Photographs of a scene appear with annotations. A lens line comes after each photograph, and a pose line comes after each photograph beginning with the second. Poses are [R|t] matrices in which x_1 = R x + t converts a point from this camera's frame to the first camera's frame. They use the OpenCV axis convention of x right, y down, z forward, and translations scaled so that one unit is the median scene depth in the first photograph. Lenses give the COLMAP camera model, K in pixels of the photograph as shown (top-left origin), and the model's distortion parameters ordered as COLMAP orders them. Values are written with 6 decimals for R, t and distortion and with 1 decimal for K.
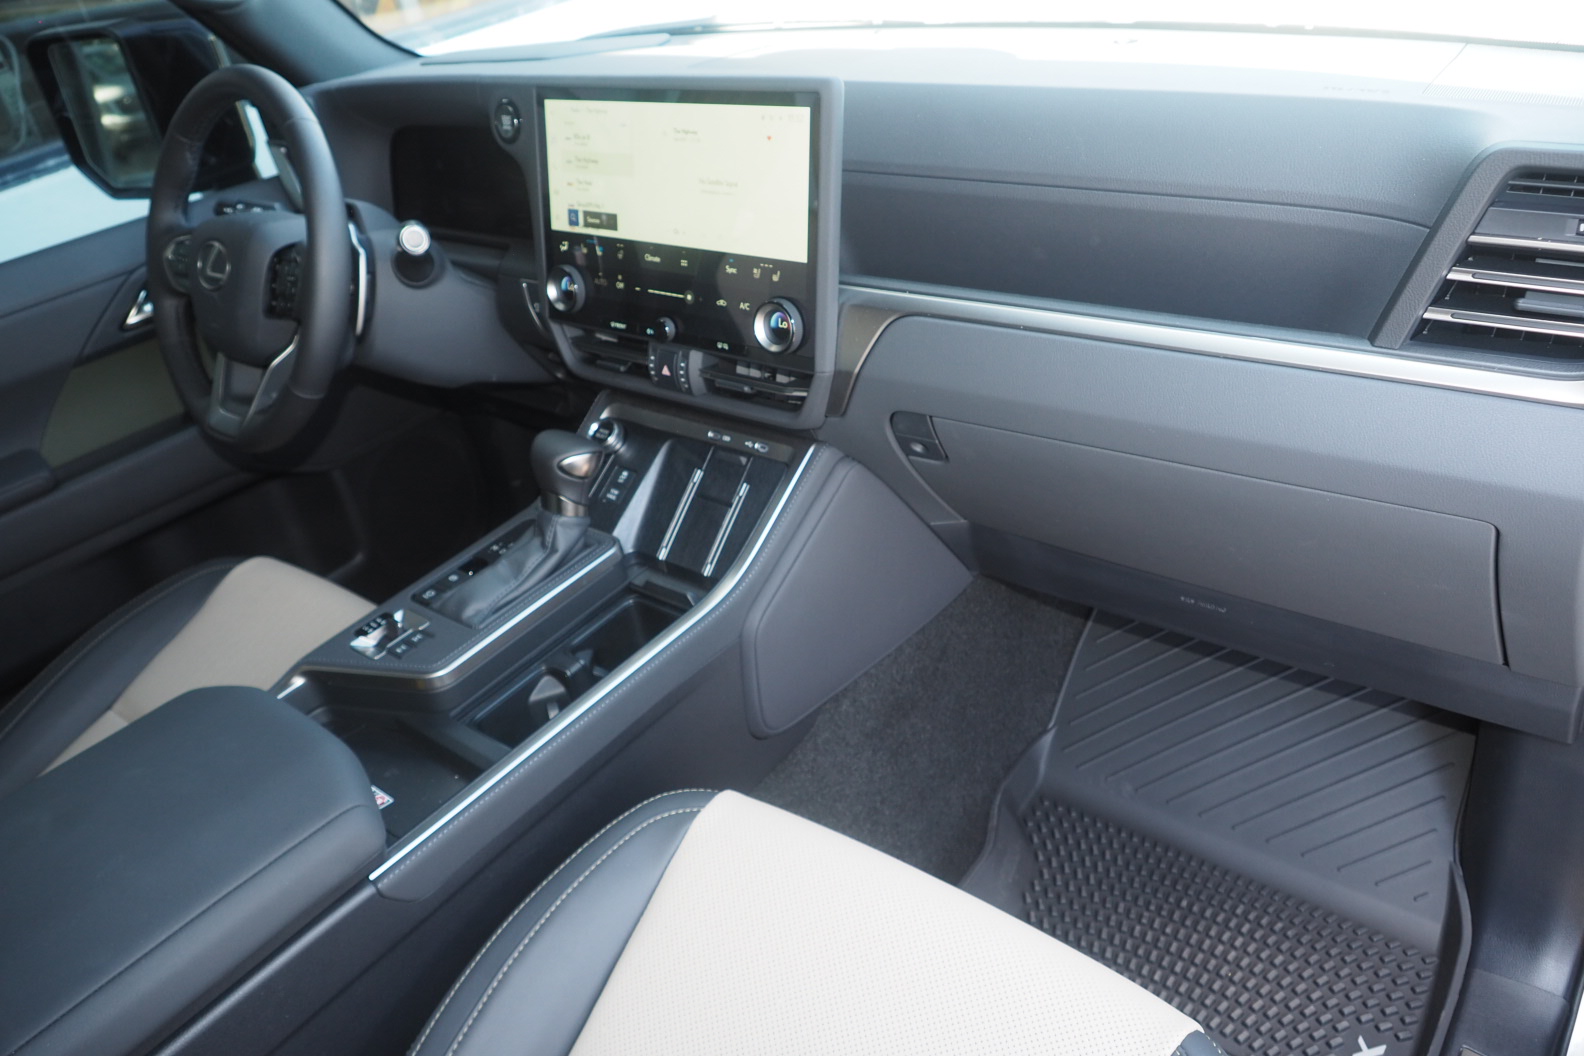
lens RADIAL K [[1118.6, 0, 792.0], [0, 1118.6, 528.0], [0, 0, 1]] dist [-0.035784, 0.003331]
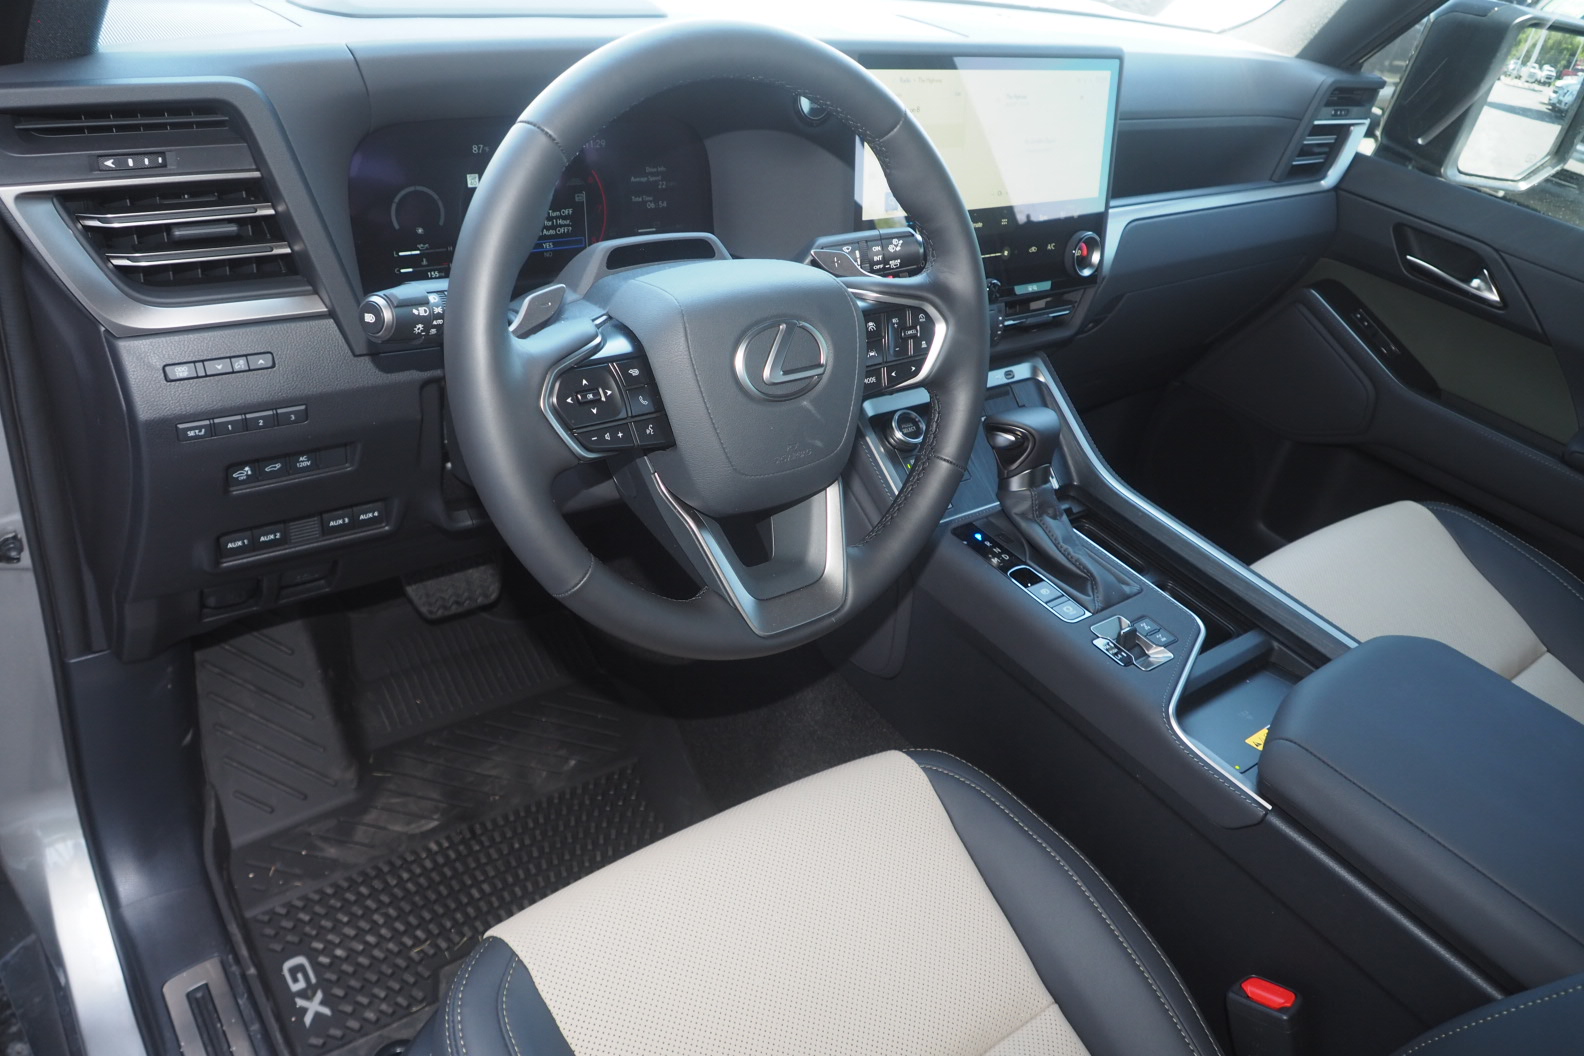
lens RADIAL K [[1117.4, 0, 799.9], [0, 1117.4, 531.5], [0, 0, 1]] dist [-0.041897, 0.001815]
pose [[0.227447, -0.398431, 0.888550, -1.160837], [0.353790, 0.883924, 0.305795, -0.357714], [-0.907249, 0.244808, 0.342007, 0.858559]]
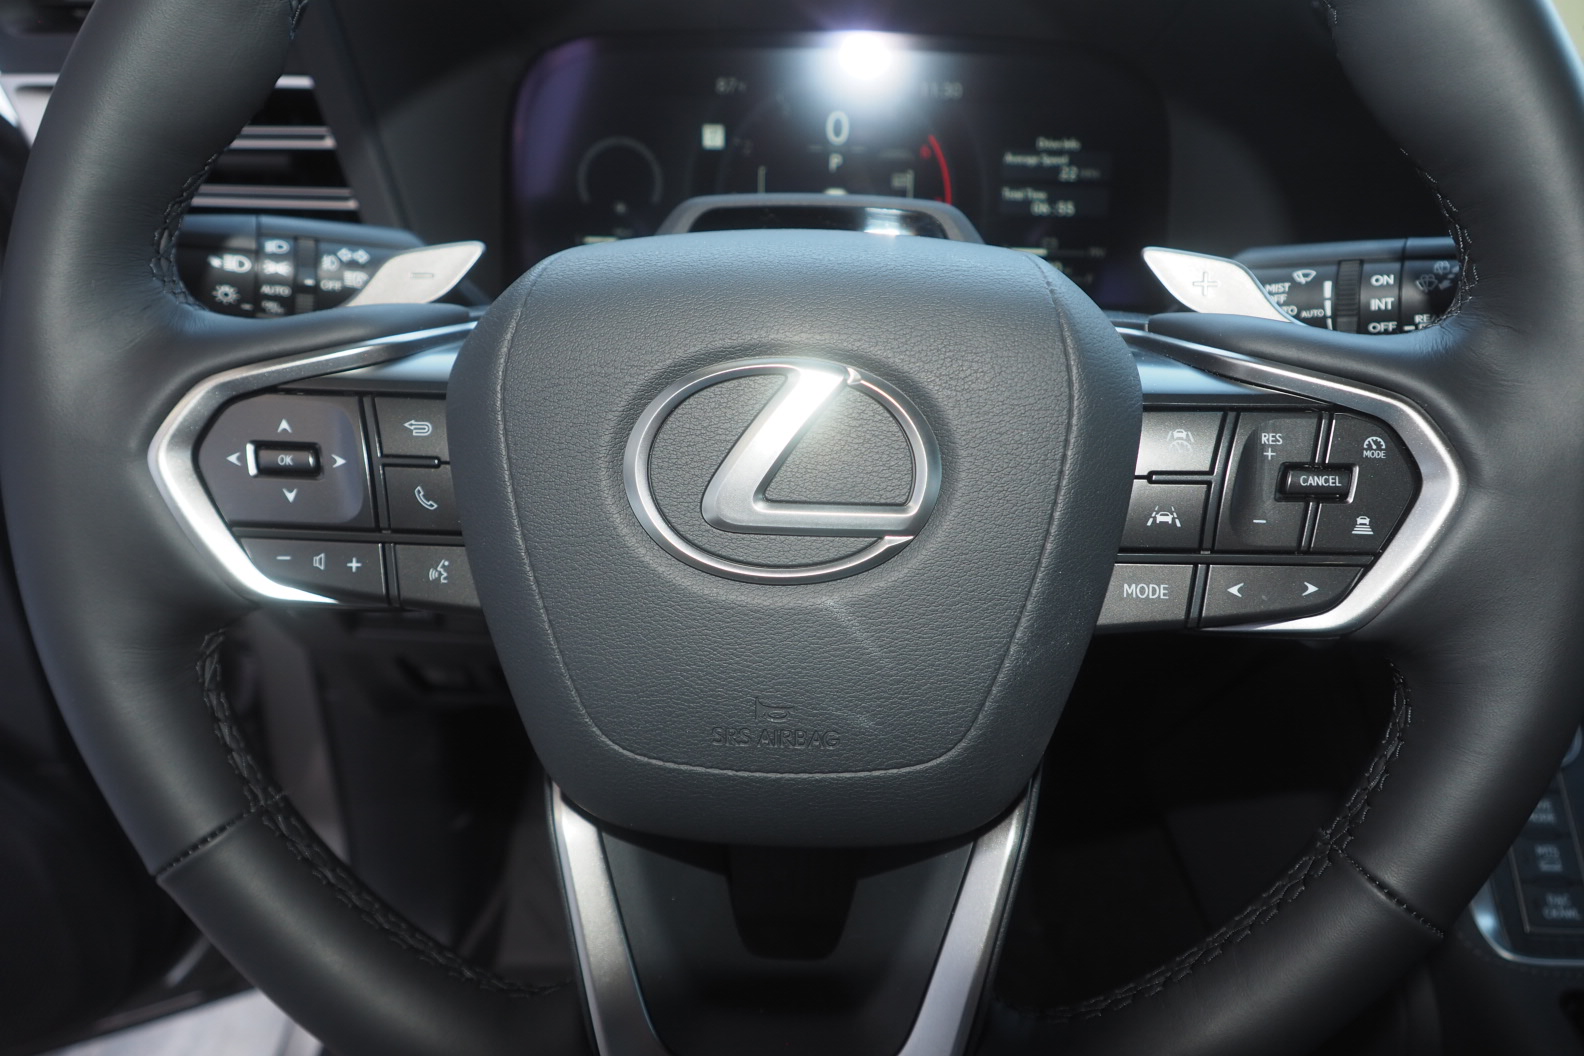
lens RADIAL K [[1110.8, 0, 792.0], [0, 1110.8, 528.0], [0, 0, 1]] dist [-0.027957, -0.005718]
pose [[0.813722, -0.173315, 0.554813, -0.683887], [0.210640, 0.977557, -0.003562, -0.239863], [-0.541744, 0.119765, 0.831967, 0.872104]]
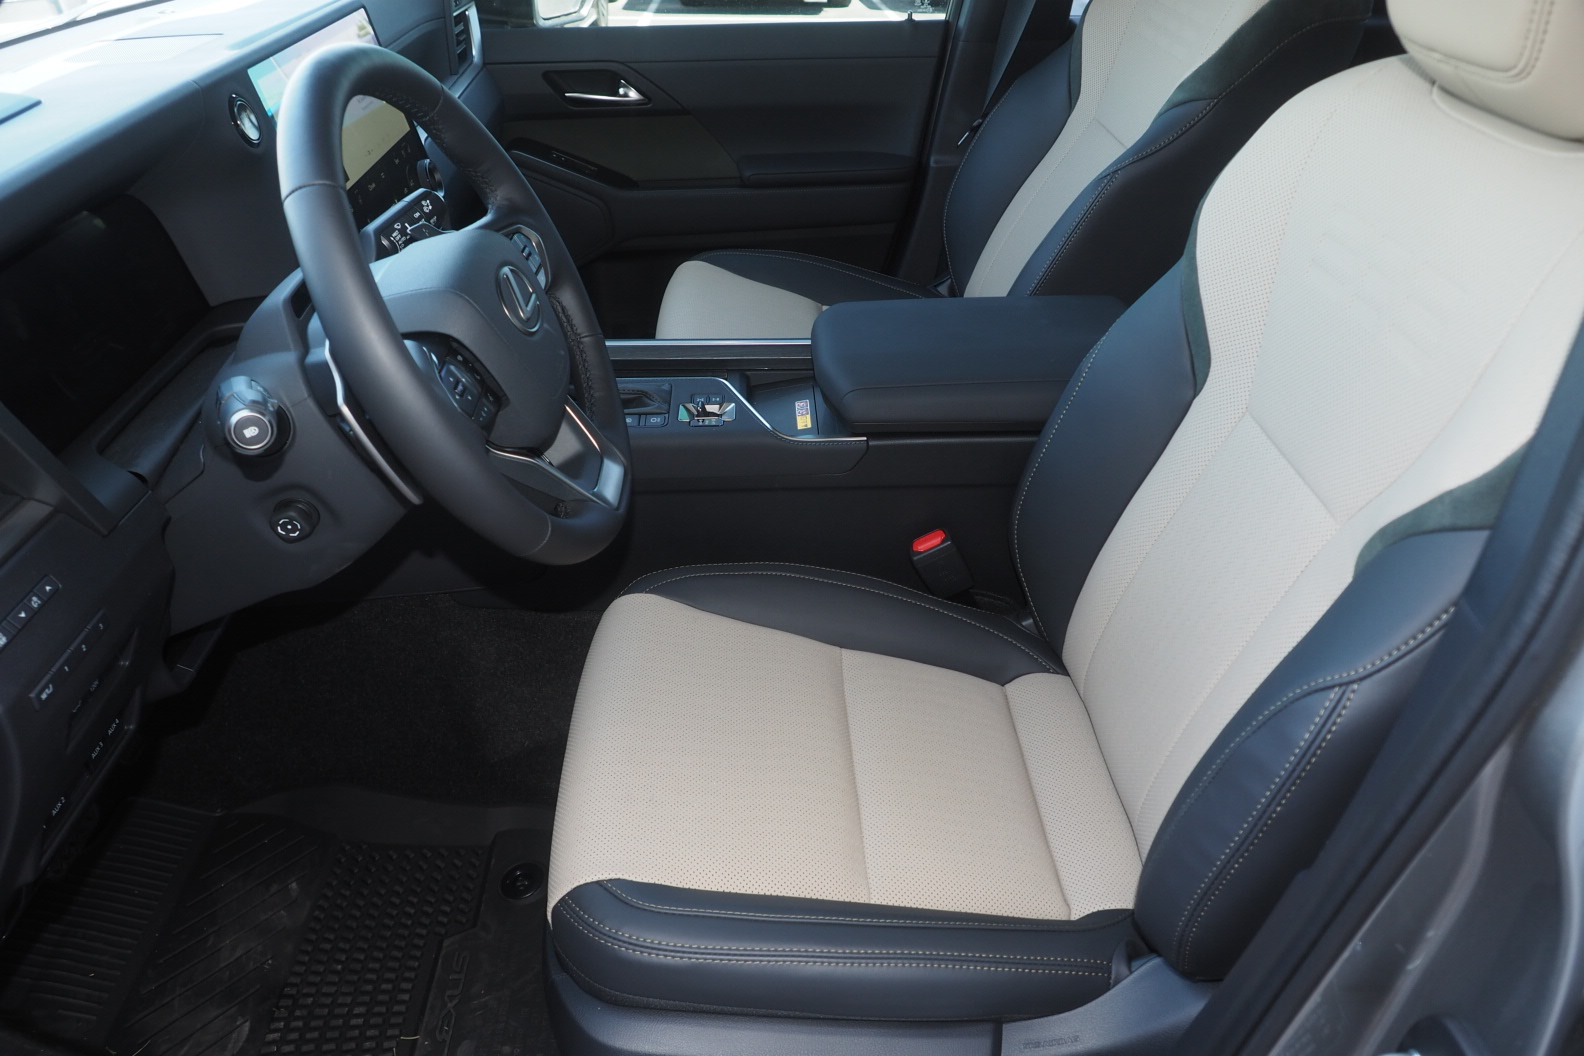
lens RADIAL K [[1110.8, 0, 792.0], [0, 1110.8, 528.0], [0, 0, 1]] dist [-0.027957, -0.005718]
pose [[-0.638632, -0.304950, 0.706509, -1.258288], [0.481244, 0.558151, 0.675923, -0.587687], [-0.600462, 0.771669, -0.209698, 1.228331]]
